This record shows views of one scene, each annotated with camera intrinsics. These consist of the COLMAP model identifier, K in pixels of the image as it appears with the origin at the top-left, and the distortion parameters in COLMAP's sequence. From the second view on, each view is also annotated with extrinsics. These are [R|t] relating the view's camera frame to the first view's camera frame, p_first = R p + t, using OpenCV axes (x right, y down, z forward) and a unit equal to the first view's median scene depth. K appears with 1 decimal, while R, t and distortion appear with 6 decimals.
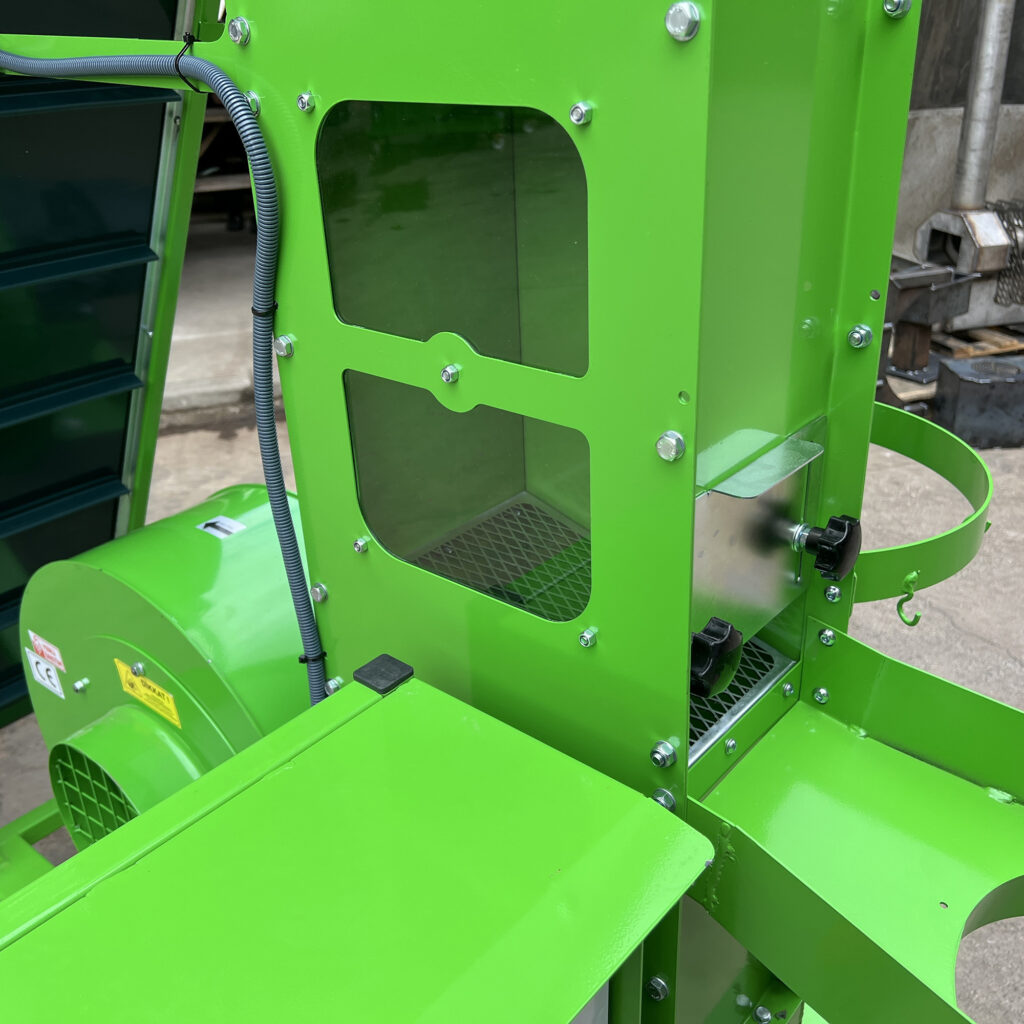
lens RADIAL K [[1055.8, 0, 516.1], [0, 1055.8, 513.9], [0, 0, 1]] dist [0.030320, 0.000000]
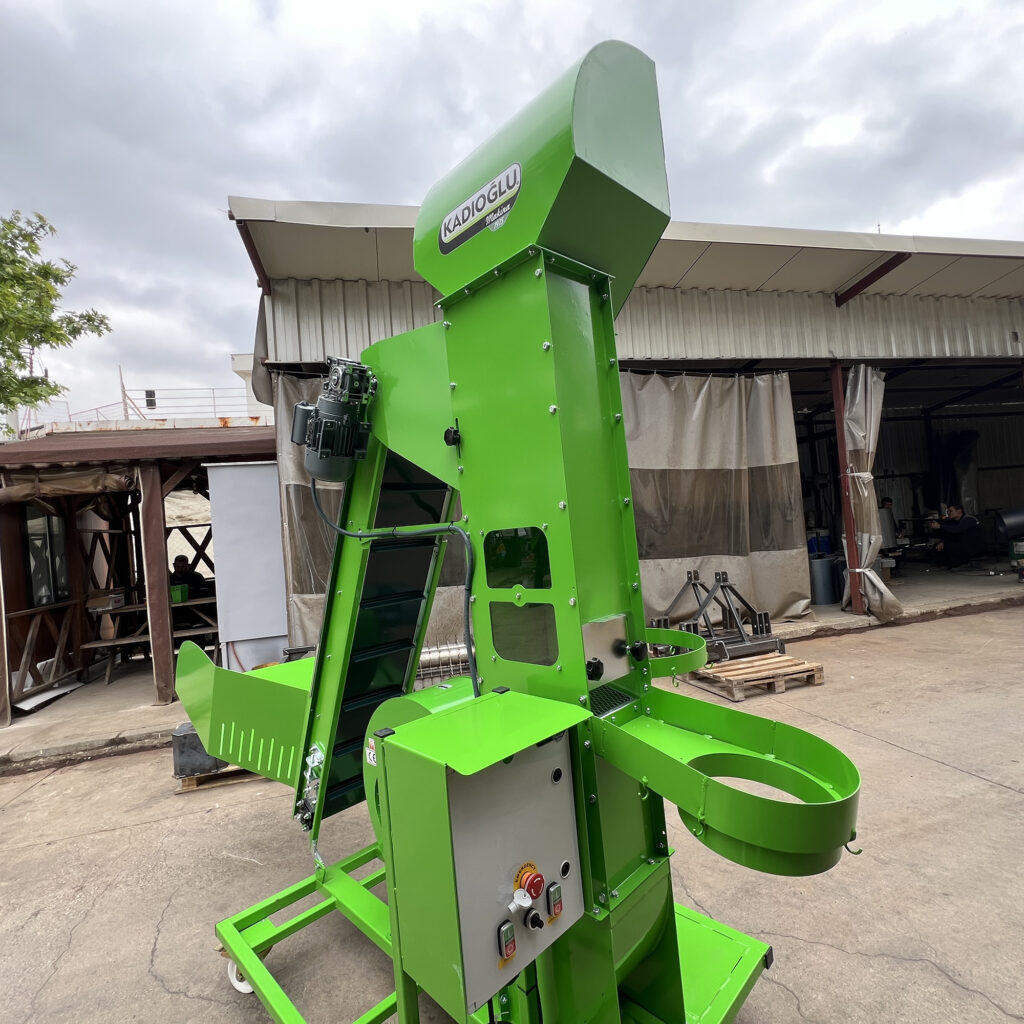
lens RADIAL K [[545.7, 0, 504.8], [0, 545.7, 507.6], [0, 0, 1]] dist [0.000255, -0.000608]
pose [[0.992353, -0.062315, -0.106551, 0.103541], [0.005196, 0.883538, -0.468330, 0.444616], [0.123326, 0.464195, 0.877105, -0.756733]]
